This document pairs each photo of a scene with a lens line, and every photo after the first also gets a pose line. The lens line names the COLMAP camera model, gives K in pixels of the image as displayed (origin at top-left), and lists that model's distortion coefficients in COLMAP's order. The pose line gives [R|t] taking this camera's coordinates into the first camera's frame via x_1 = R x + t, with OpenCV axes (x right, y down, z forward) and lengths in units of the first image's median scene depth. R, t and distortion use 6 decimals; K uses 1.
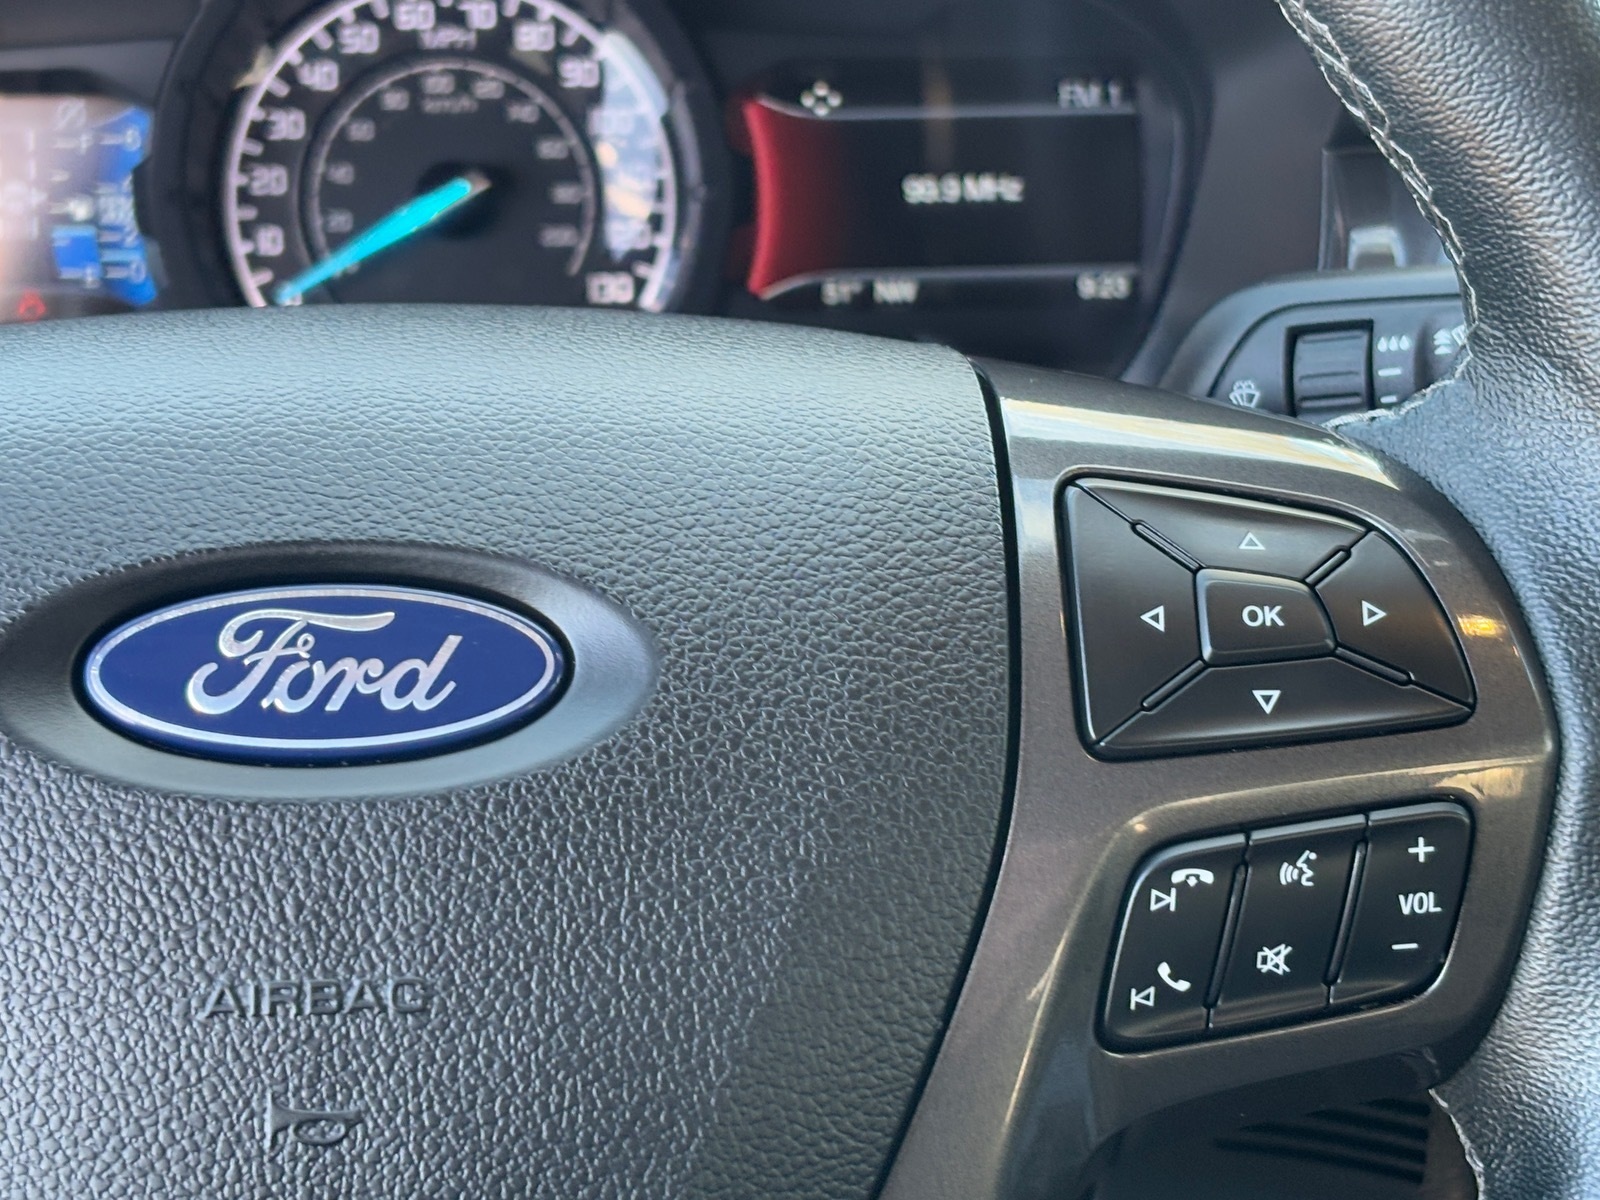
lens RADIAL K [[3091.2, 0, 800.0], [0, 3091.2, 600.0], [0, 0, 1]] dist [0.151153, -0.356640]
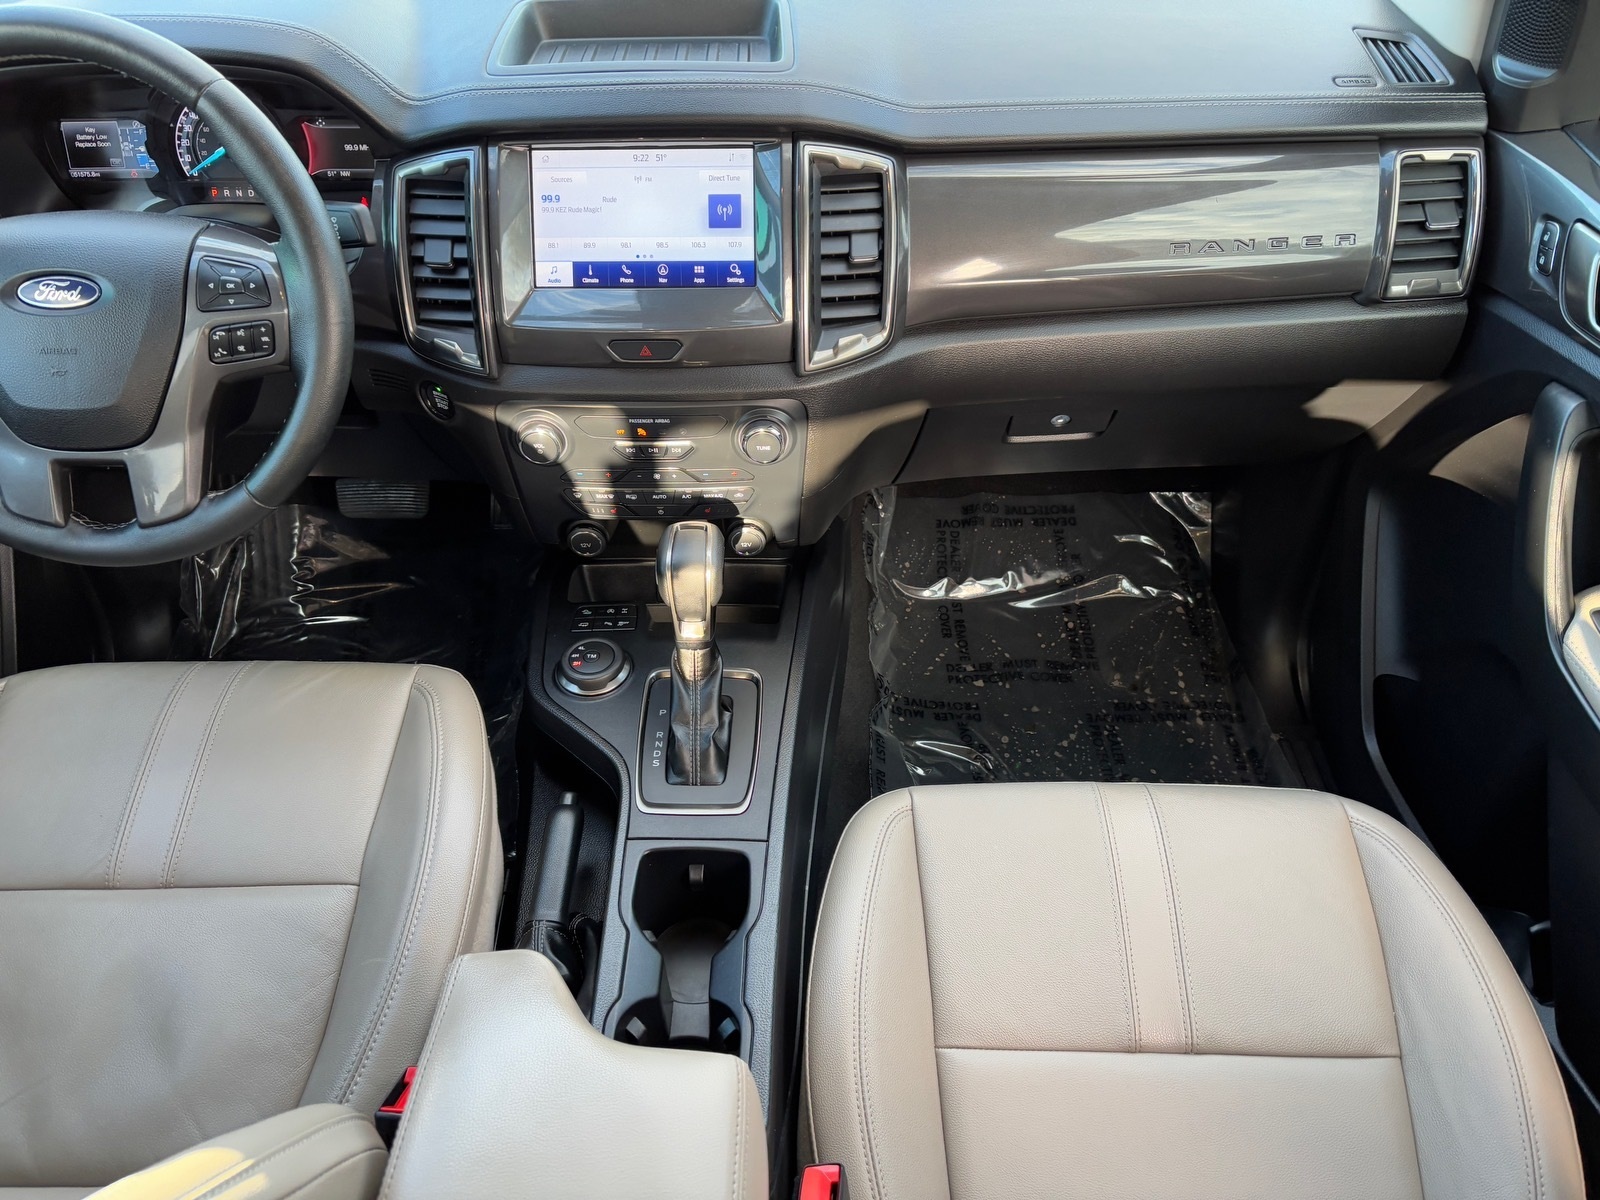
lens RADIAL K [[1205.8, 0, 792.3], [0, 1205.8, 605.1], [0, 0, 1]] dist [0.023331, -0.030120]
pose [[0.998679, 0.036417, -0.036242, 0.718370], [-0.022046, 0.940903, 0.337957, -0.121016], [0.046407, -0.336711, 0.940464, -0.676108]]
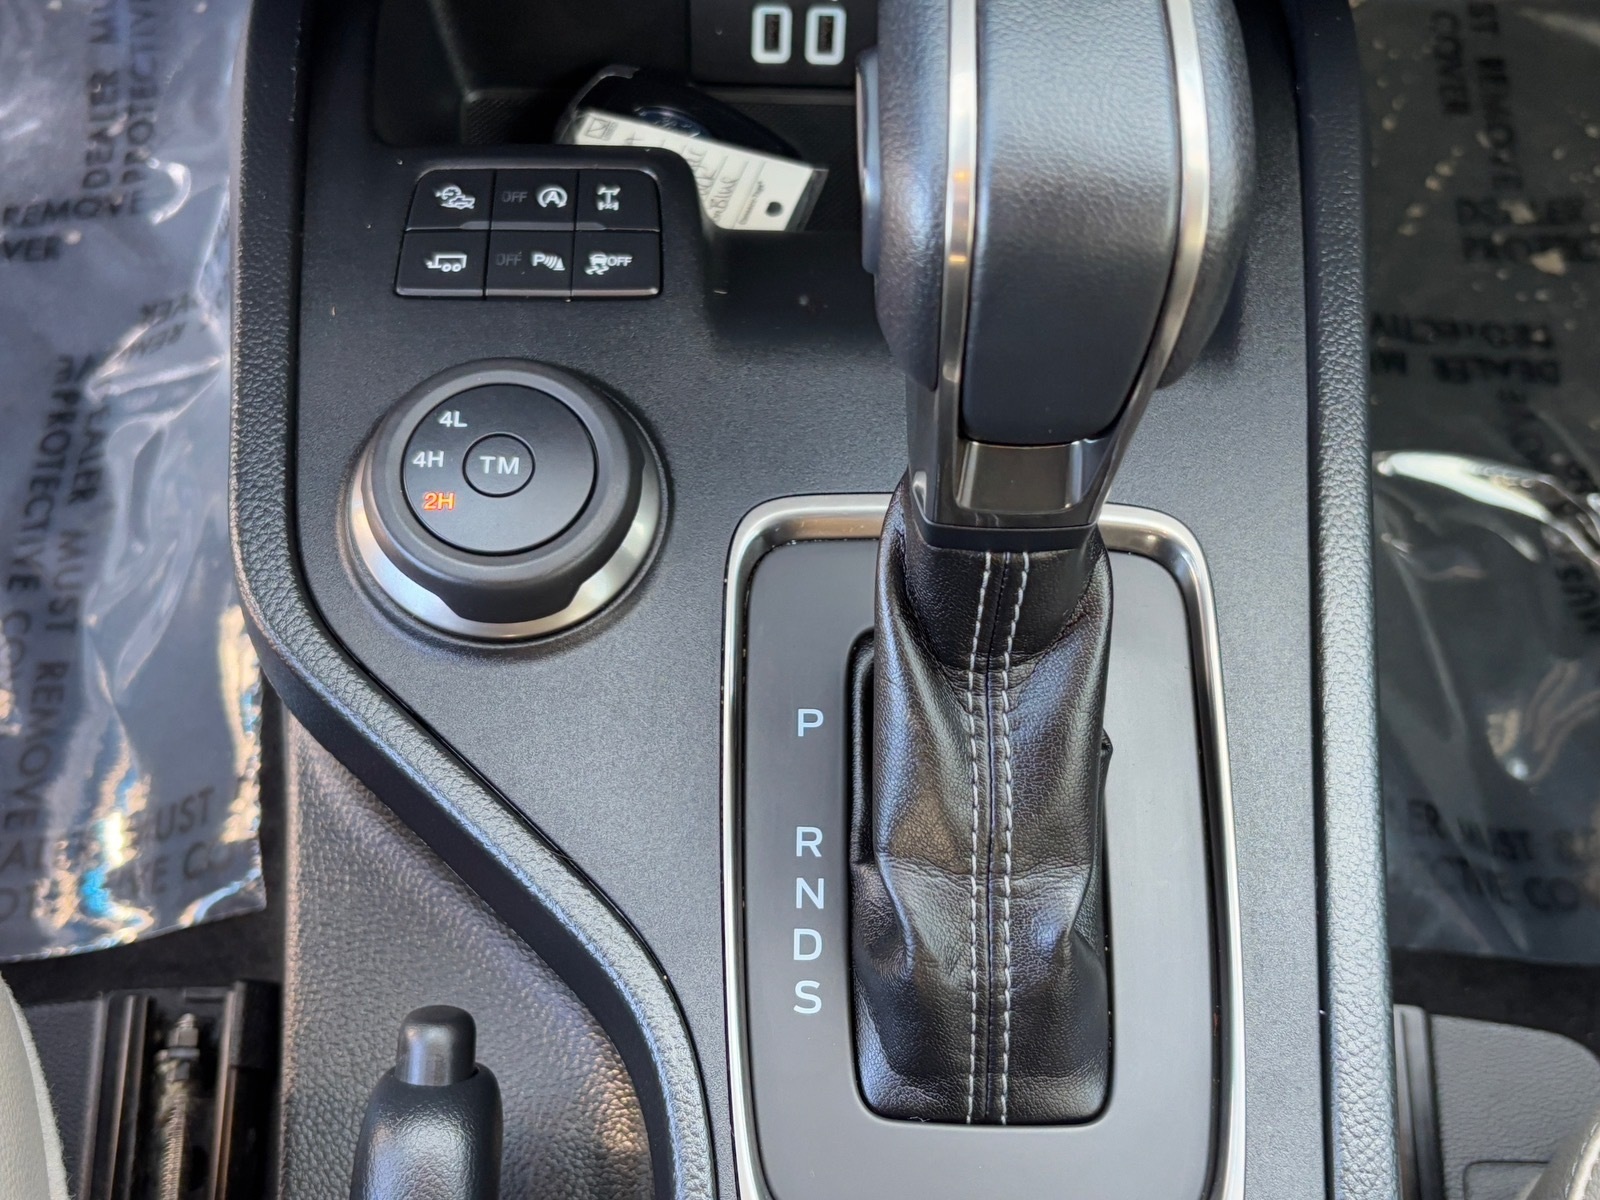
lens RADIAL K [[1847.1, 0, 799.7], [0, 1847.1, 642.3], [0, 0, 1]] dist [0.135086, -0.430157]
pose [[0.997651, 0.065474, 0.020163, 0.483429], [-0.061020, 0.715443, 0.696001, 0.117722], [0.031145, -0.695596, 0.717758, 0.327657]]
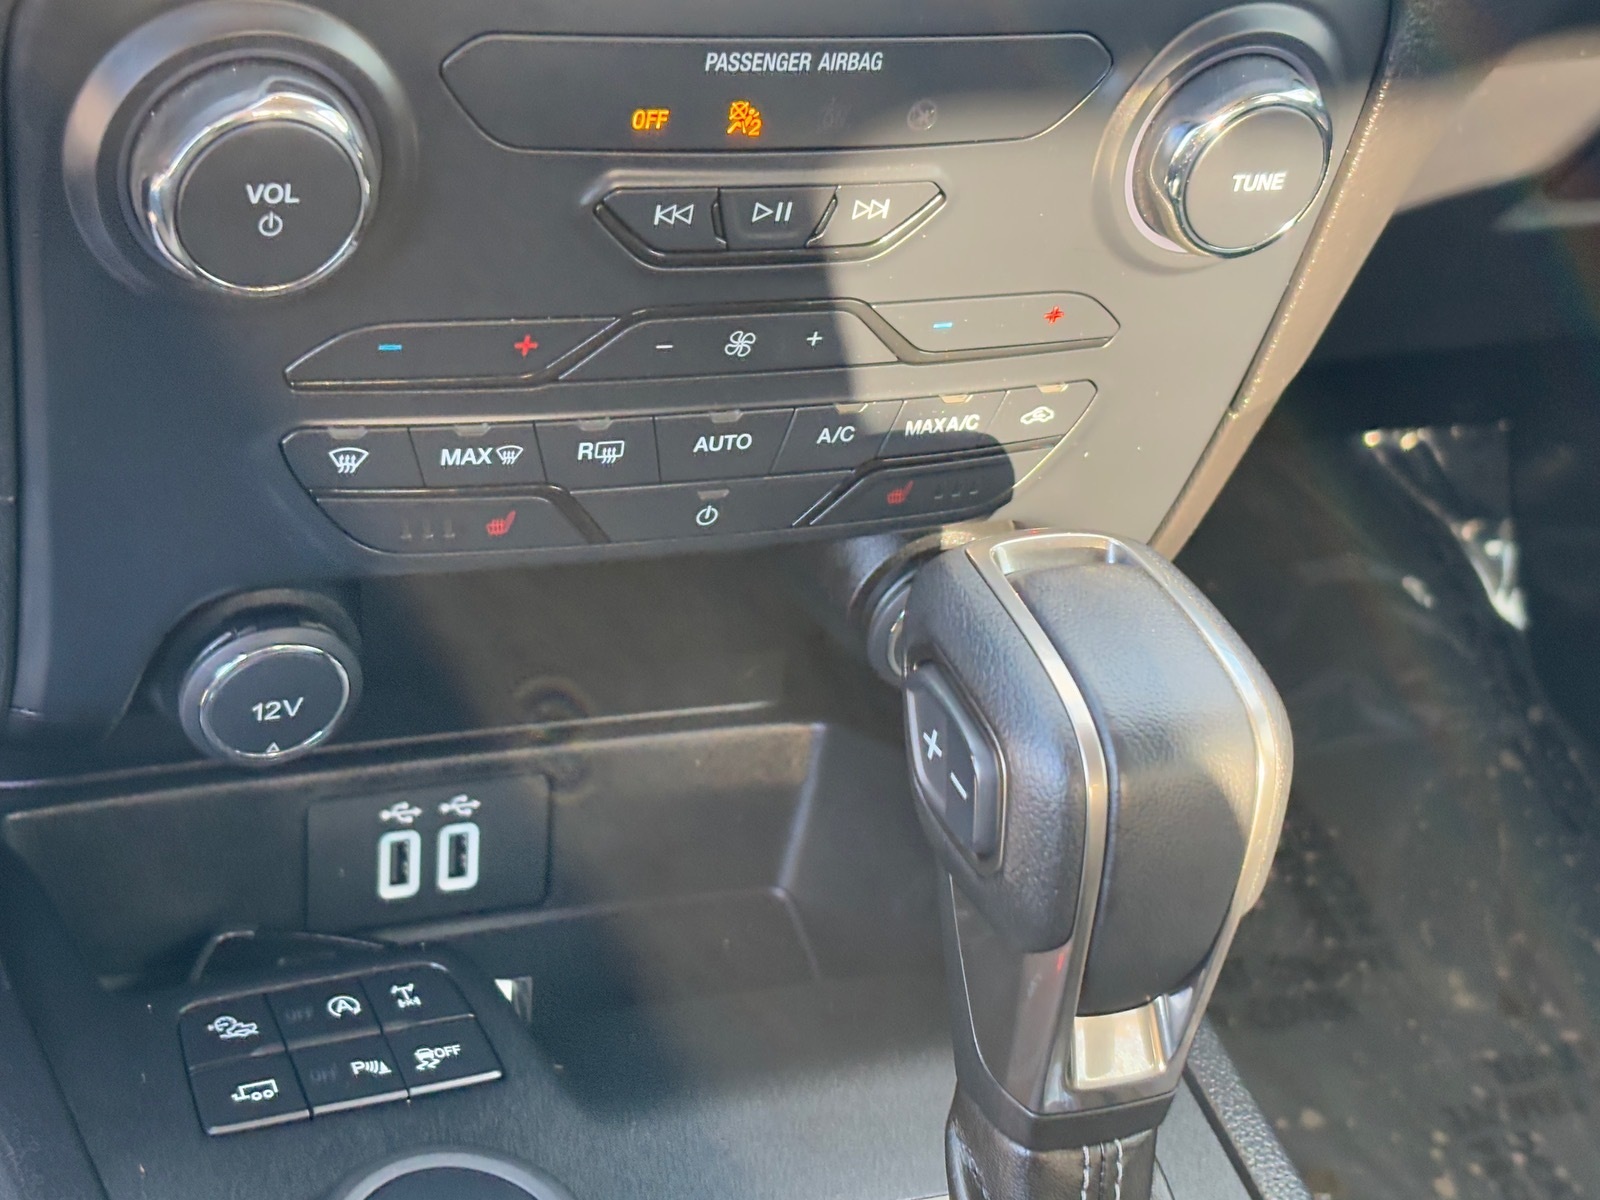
lens RADIAL K [[2755.0, 0, 800.0], [0, 2755.0, 600.0], [0, 0, 1]] dist [0.294382, -1.349845]
pose [[0.917076, -0.045781, 0.396076, 0.197969], [-0.057904, 0.967562, 0.245909, 0.127684], [-0.394486, -0.248451, 0.884677, 0.125102]]
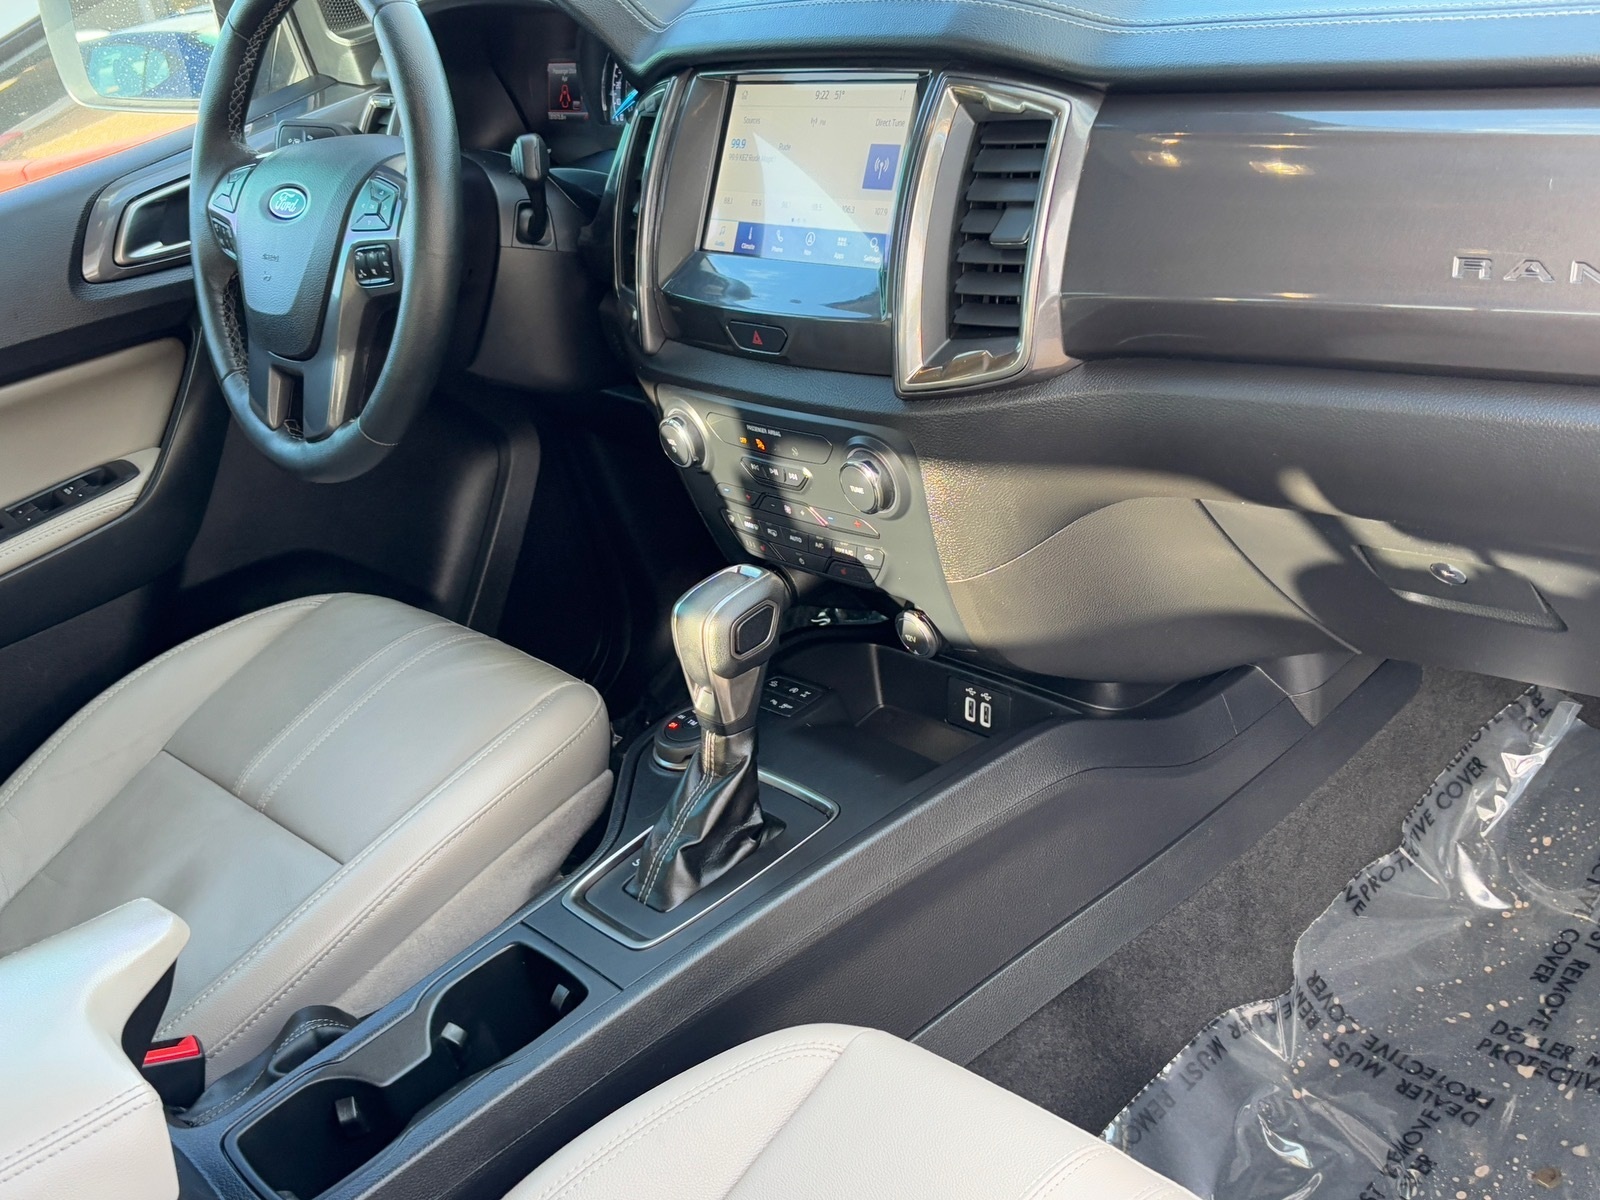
lens RADIAL K [[1789.9, 0, 839.1], [0, 1789.9, 638.7], [0, 0, 1]] dist [0.125640, -0.387445]
pose [[0.617842, 0.253442, -0.744337, 1.817493], [-0.067335, 0.960207, 0.271052, -0.102517], [0.783414, -0.117348, 0.610322, -0.206833]]
